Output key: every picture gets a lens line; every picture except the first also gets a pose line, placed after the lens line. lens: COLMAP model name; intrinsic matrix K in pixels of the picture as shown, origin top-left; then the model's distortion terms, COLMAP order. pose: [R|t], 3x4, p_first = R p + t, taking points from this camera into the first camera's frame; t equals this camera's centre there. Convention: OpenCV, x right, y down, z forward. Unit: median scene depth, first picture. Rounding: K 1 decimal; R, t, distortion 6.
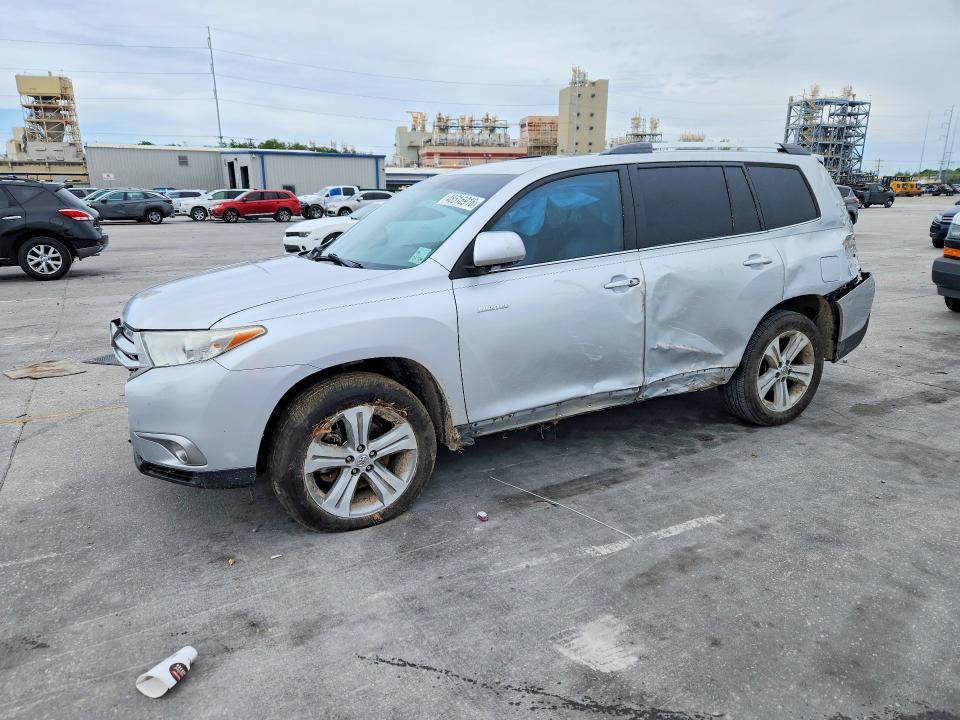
lens RADIAL K [[704.5, 0, 486.6], [0, 704.5, 356.6], [0, 0, 1]] dist [0.107324, -0.112801]
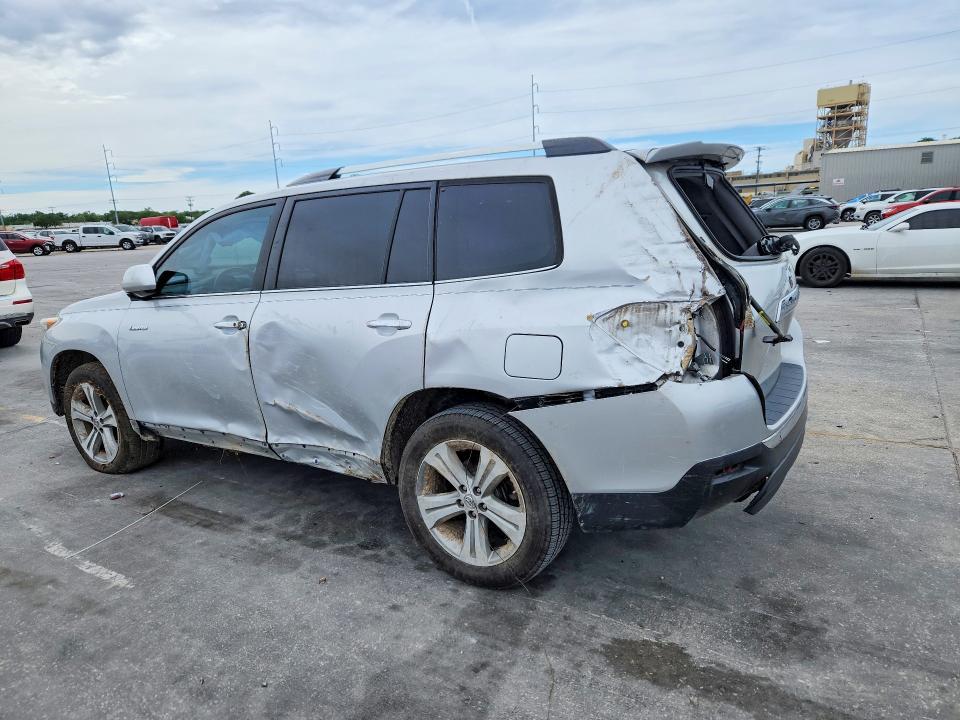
lens RADIAL K [[704.5, 0, 486.6], [0, 704.5, 356.6], [0, 0, 1]] dist [0.107324, -0.112801]
pose [[0.419105, 0.162680, -0.893245, 0.997211], [-0.160891, 0.981554, 0.103273, -0.180083], [0.893569, 0.100433, 0.437548, 0.750456]]
